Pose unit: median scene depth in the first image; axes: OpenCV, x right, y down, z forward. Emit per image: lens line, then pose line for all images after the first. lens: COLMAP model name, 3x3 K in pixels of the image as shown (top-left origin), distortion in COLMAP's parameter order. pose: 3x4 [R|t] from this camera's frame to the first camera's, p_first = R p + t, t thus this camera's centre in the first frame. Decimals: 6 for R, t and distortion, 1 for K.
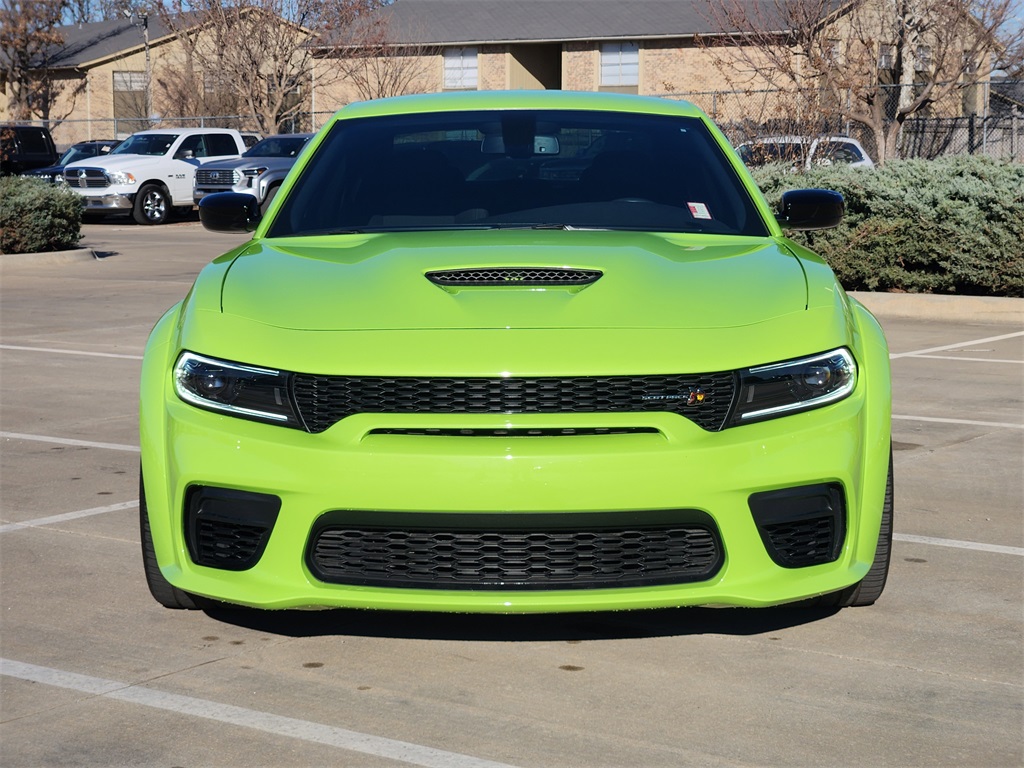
lens RADIAL K [[1892.4, 0, 497.0], [0, 1892.4, 383.2], [0, 0, 1]] dist [0.007413, 0.186129]
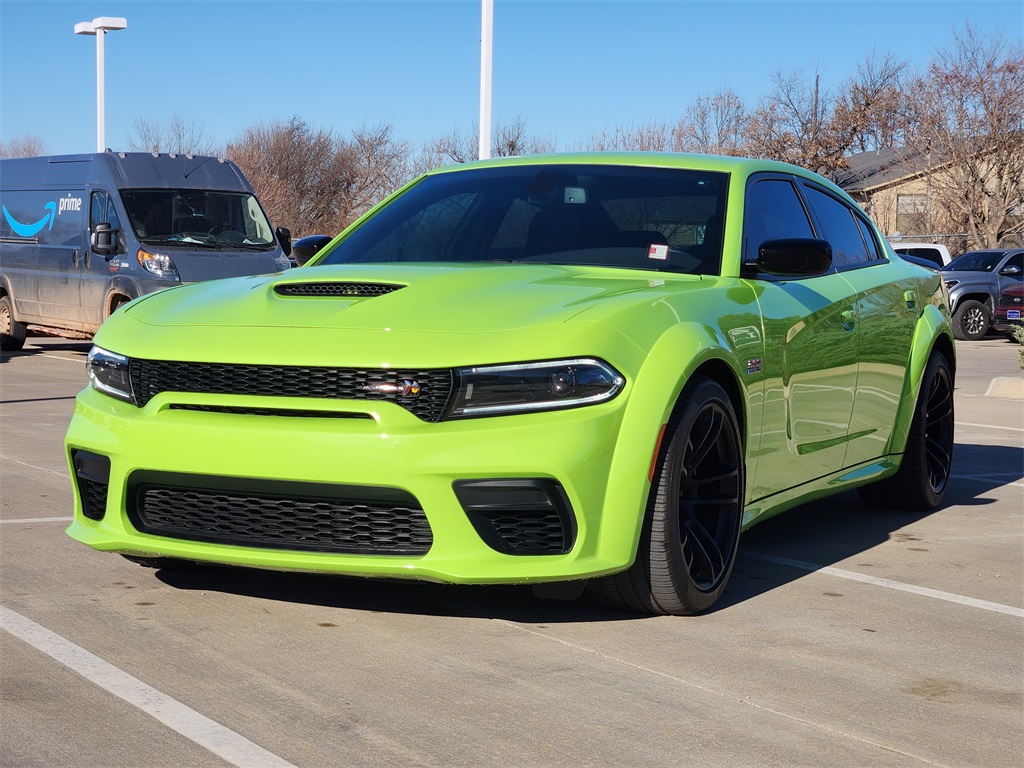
lens RADIAL K [[1871.9, 0, 508.5], [0, 1871.9, 417.3], [0, 0, 1]] dist [0.039435, 0.273579]
pose [[0.906947, 0.046478, -0.418673, 0.608619], [-0.066672, 0.997205, -0.033725, 0.055928], [0.415935, 0.058501, 0.907511, 0.008456]]
